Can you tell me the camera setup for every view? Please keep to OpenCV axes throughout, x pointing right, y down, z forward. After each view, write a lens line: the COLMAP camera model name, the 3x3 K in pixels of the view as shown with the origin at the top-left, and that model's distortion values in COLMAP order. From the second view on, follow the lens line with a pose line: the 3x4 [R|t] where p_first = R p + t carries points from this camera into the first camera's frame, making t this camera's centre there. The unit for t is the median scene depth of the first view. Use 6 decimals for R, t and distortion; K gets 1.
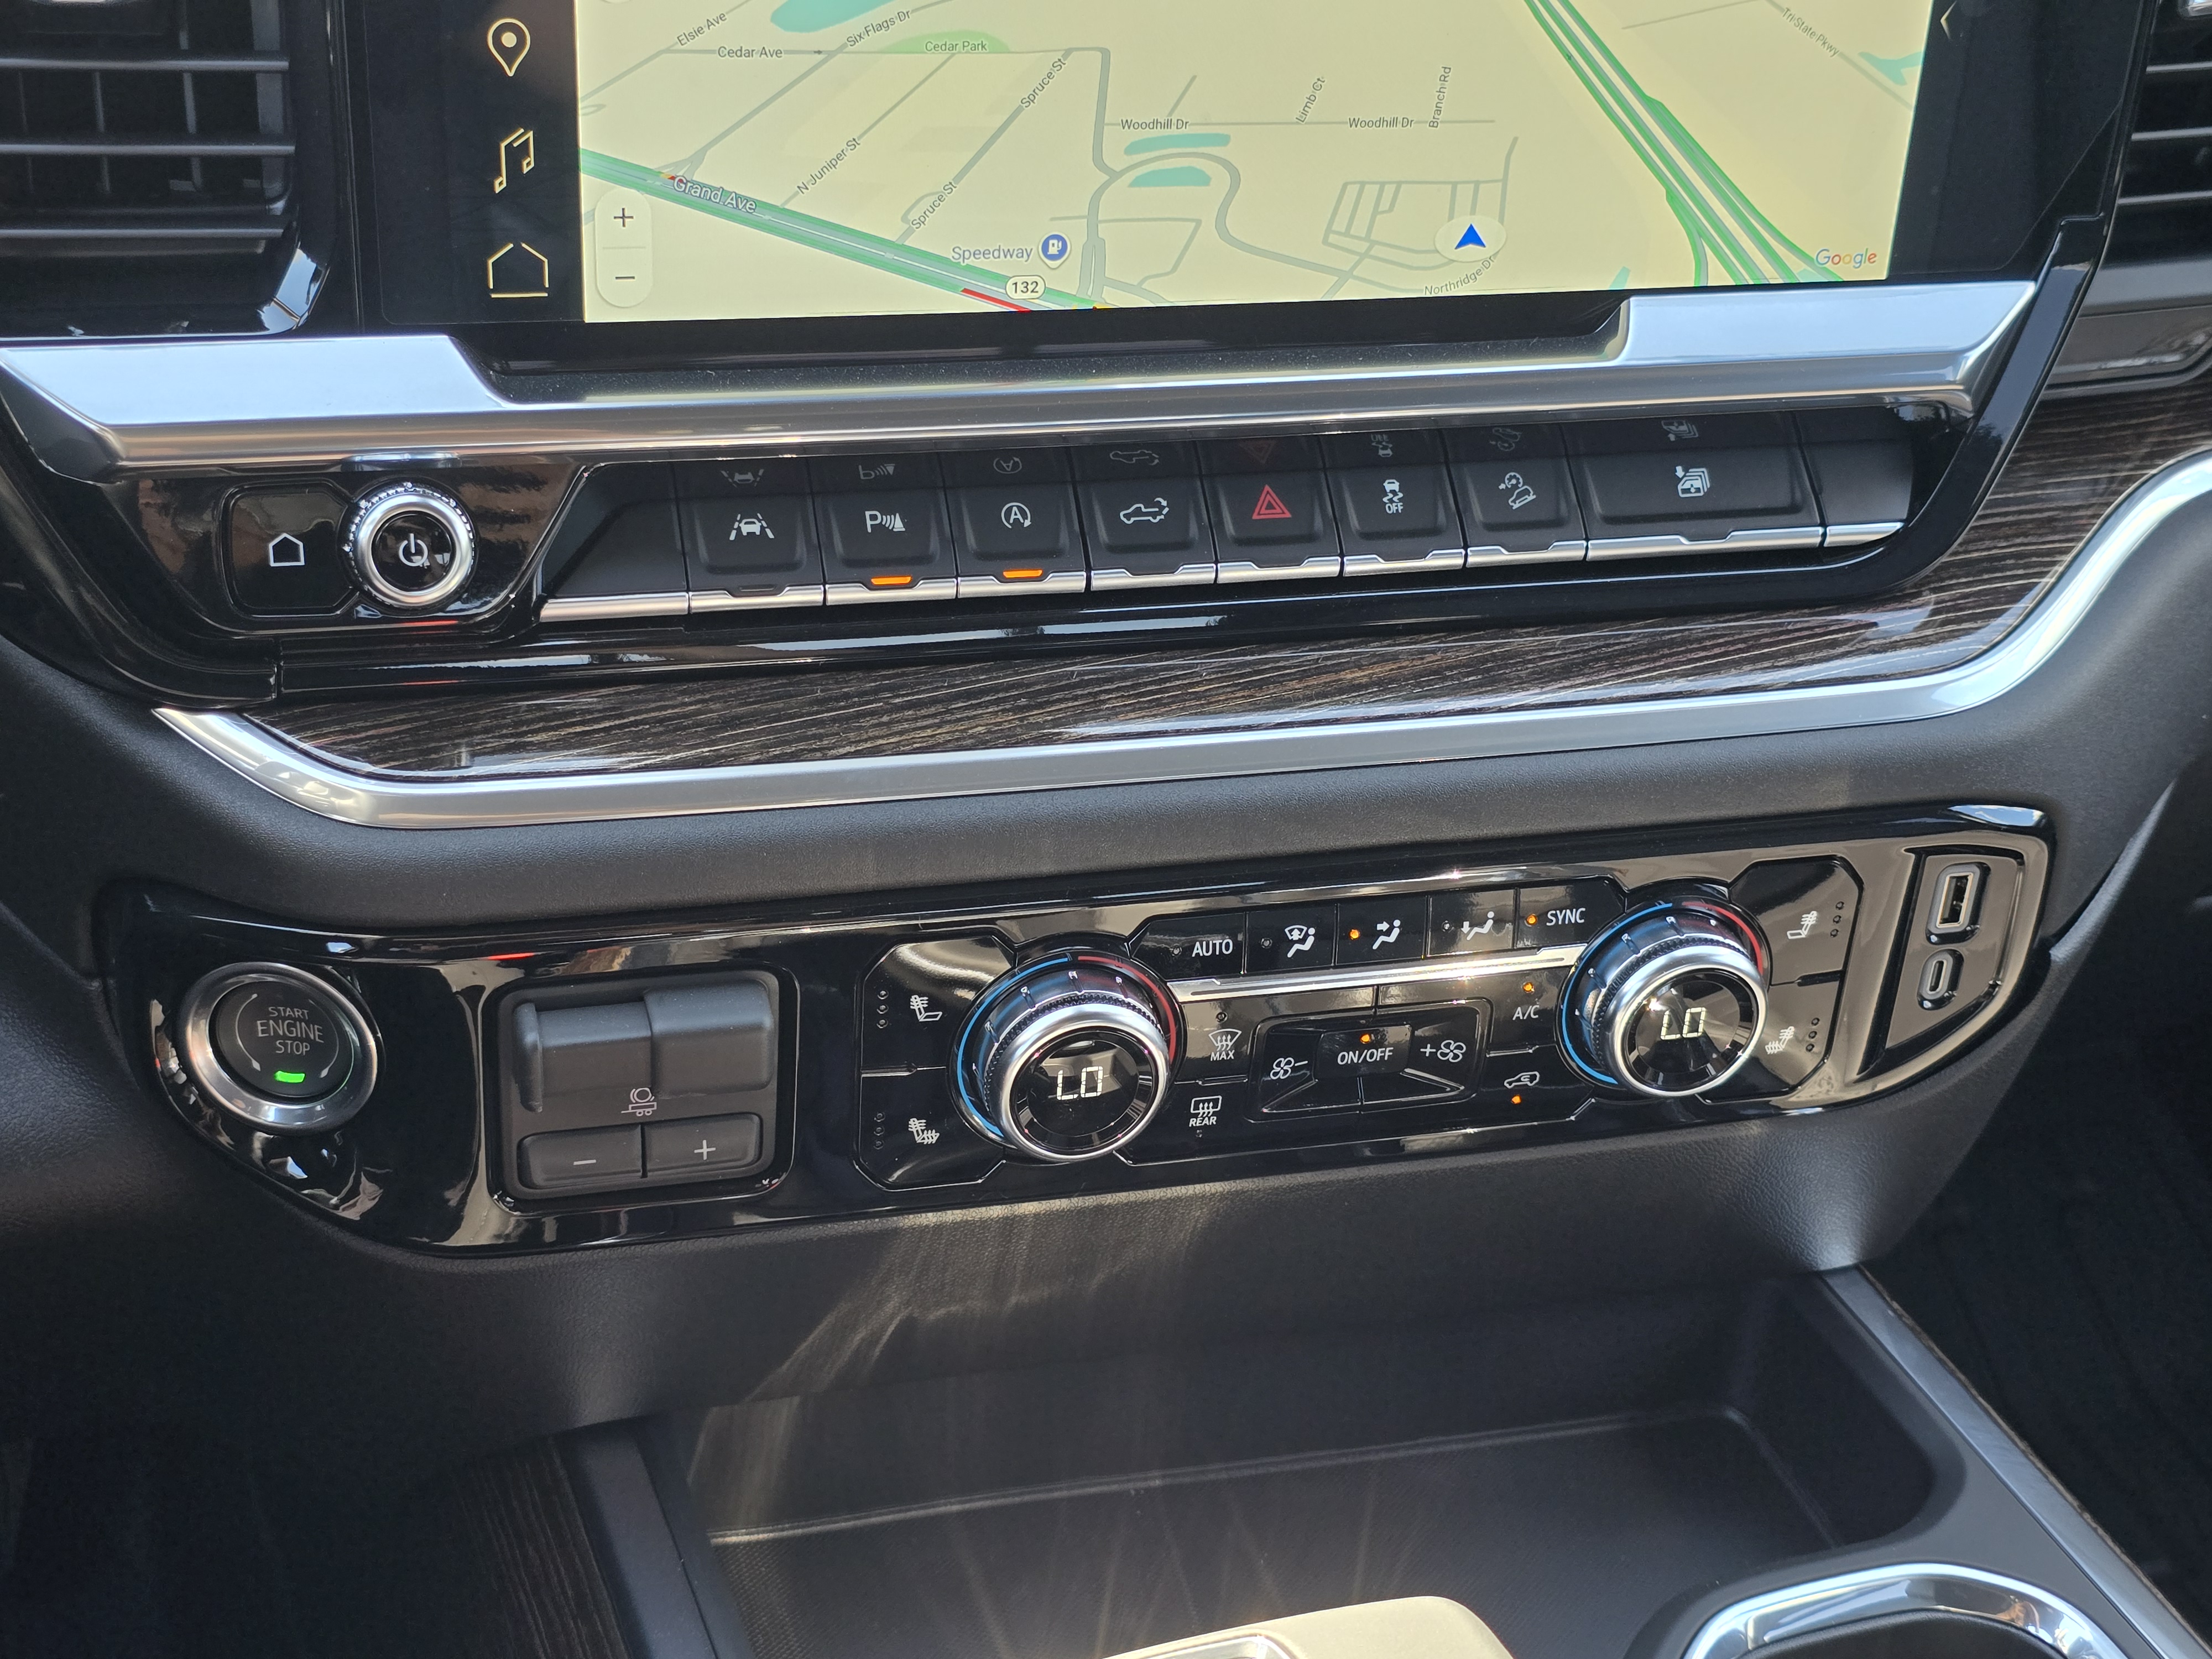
lens RADIAL K [[2993.0, 0, 1106.0], [0, 2993.0, 829.5], [0, 0, 1]] dist [0.201344, -0.495972]
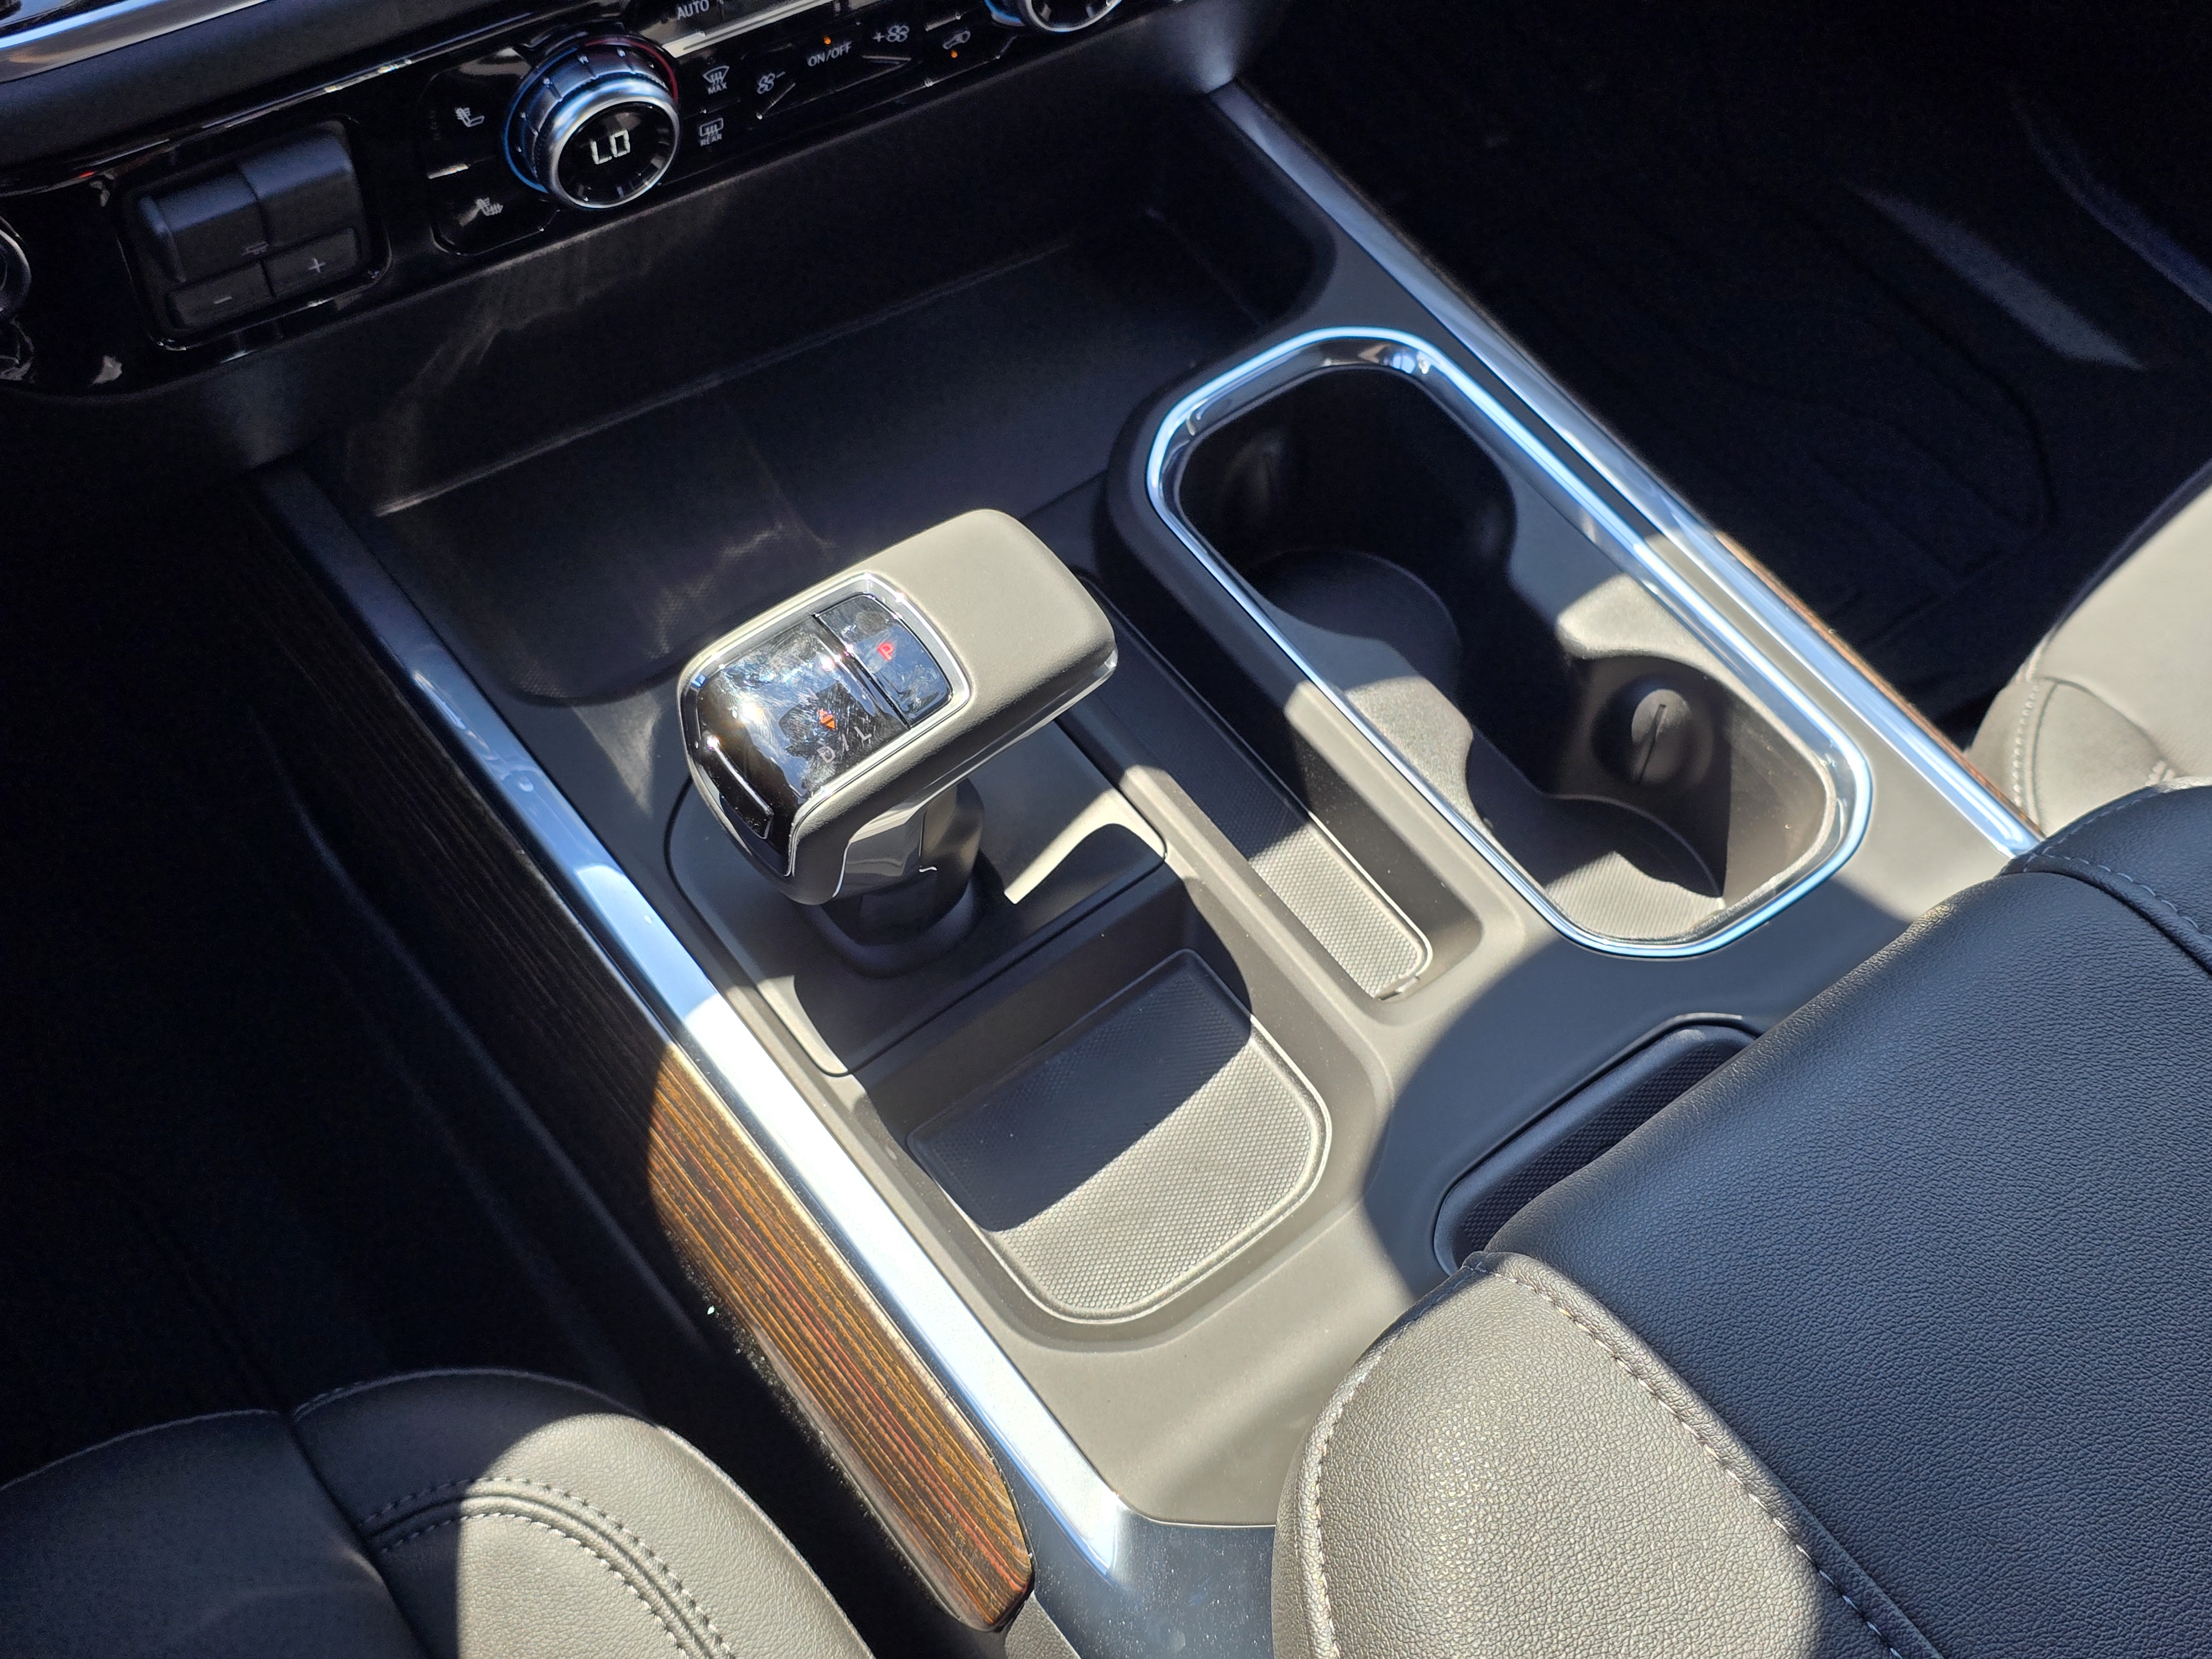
lens RADIAL K [[2993.0, 0, 1106.0], [0, 2993.0, 829.5], [0, 0, 1]] dist [0.201344, -0.495972]
pose [[0.960481, -0.244988, 0.132126, -0.043676], [0.154637, 0.864342, 0.478539, -0.219956], [-0.231439, -0.439196, 0.868069, -0.215892]]
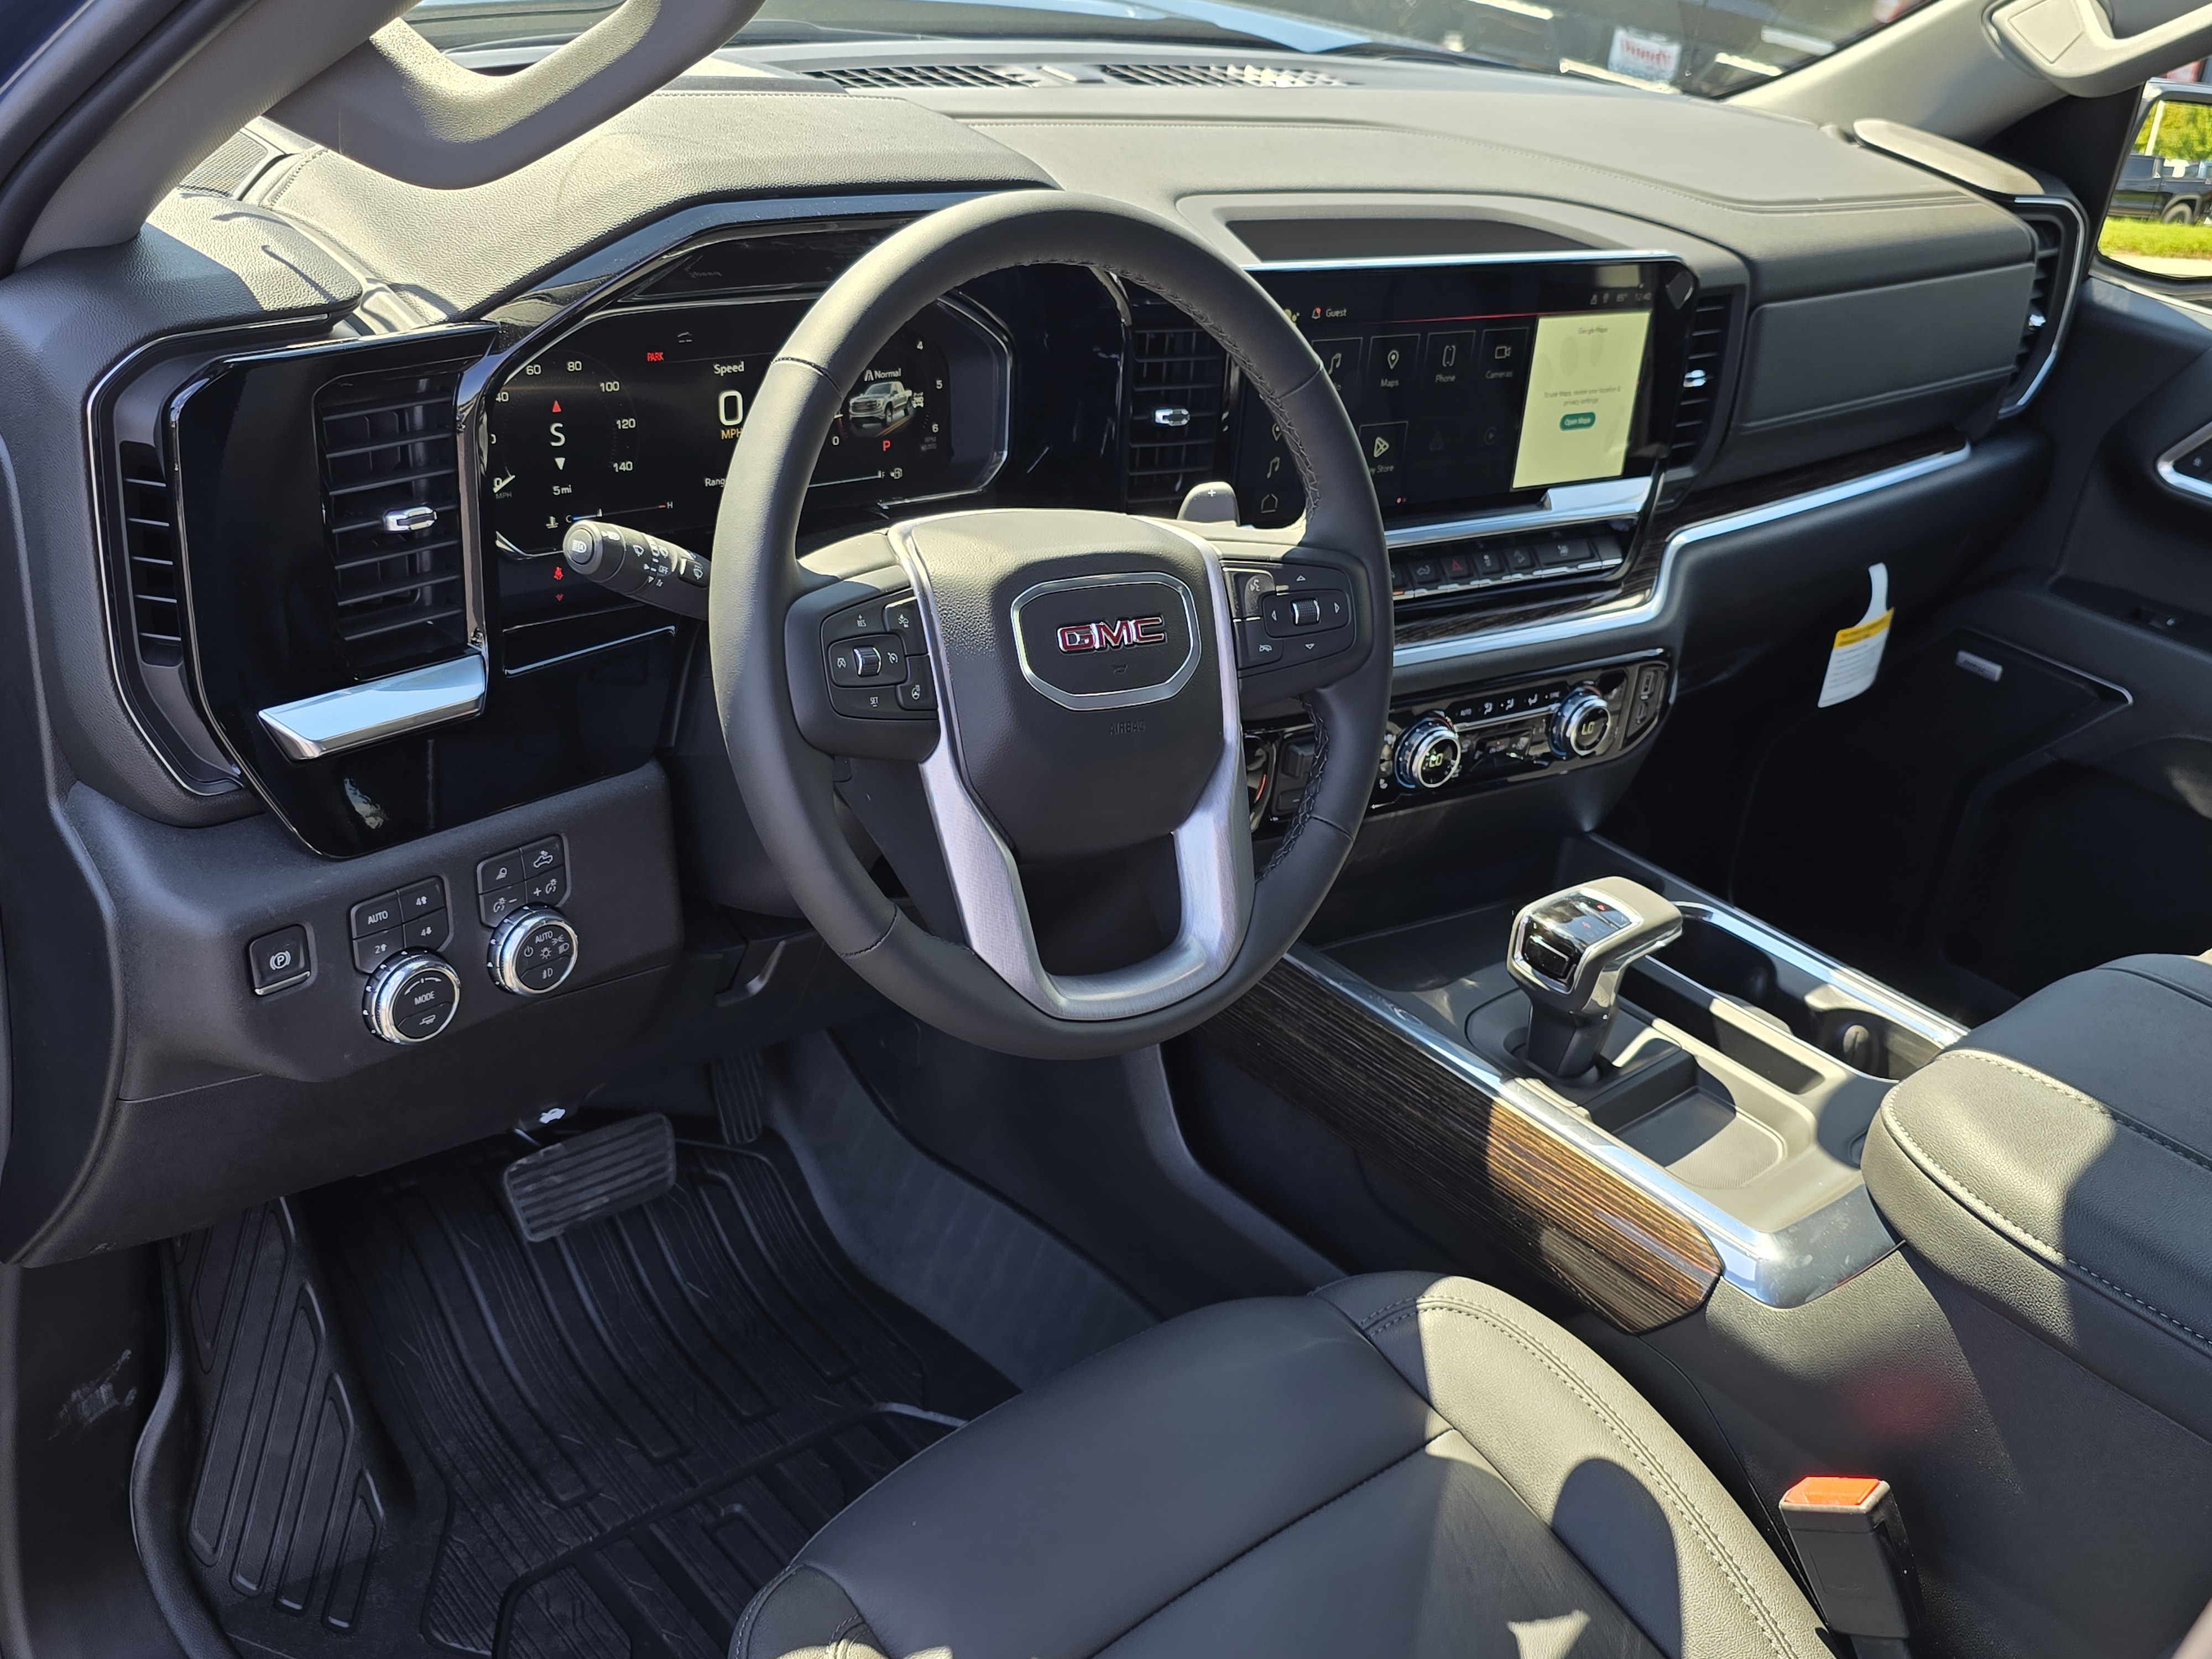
lens RADIAL K [[2137.6, 0, 1106.0], [0, 2137.6, 829.5], [0, 0, 1]] dist [0.038738, -0.029744]
pose [[0.939326, -0.109444, 0.325099, -0.978083], [0.118599, 0.992907, -0.008415, 0.126811], [-0.321872, 0.046461, 0.945642, -0.876443]]
